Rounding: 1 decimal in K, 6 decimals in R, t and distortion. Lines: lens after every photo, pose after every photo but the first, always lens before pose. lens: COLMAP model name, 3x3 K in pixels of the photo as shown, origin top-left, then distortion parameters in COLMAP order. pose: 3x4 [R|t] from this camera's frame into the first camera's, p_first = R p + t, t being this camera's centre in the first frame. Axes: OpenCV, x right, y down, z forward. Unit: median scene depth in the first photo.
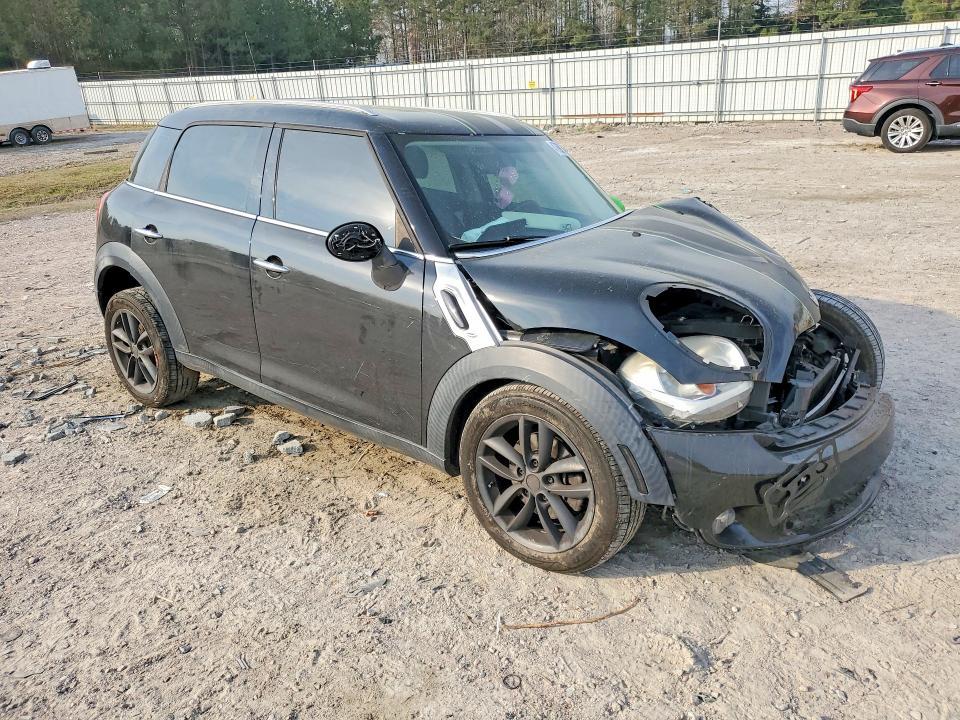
lens RADIAL K [[773.1, 0, 480.7], [0, 773.1, 359.6], [0, 0, 1]] dist [0.035979, 0.000200]
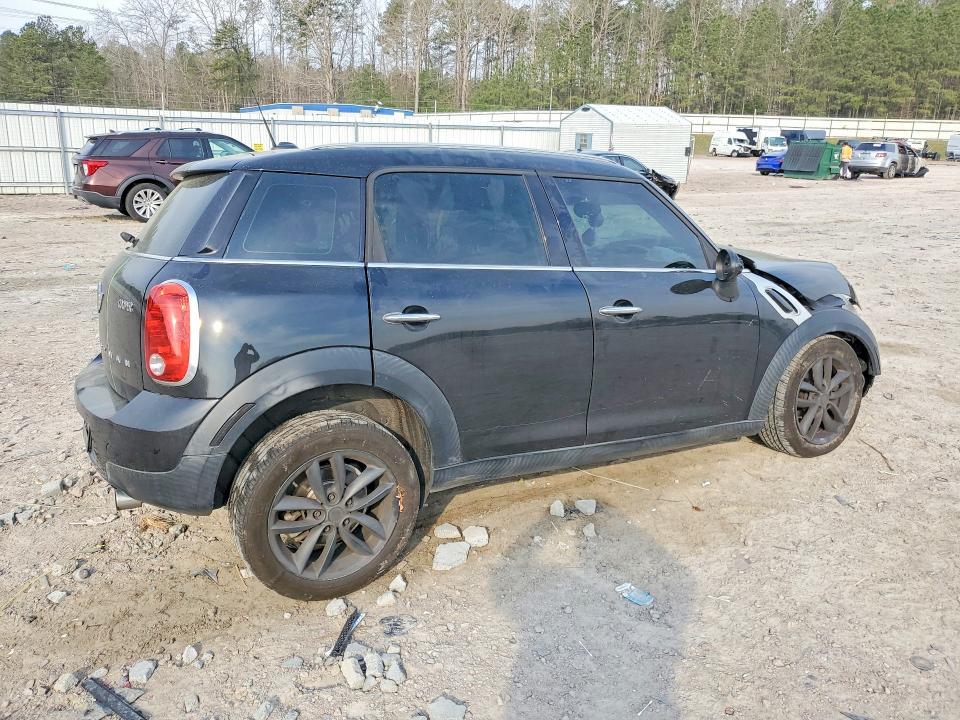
lens RADIAL K [[773.1, 0, 479.2], [0, 773.1, 359.5], [0, 0, 1]] dist [0.035979, 0.000200]
pose [[0.346593, -0.203401, 0.915697, -0.341322], [0.291010, 0.951355, 0.101175, -0.058886], [-0.891733, 0.231410, 0.388924, 0.213622]]
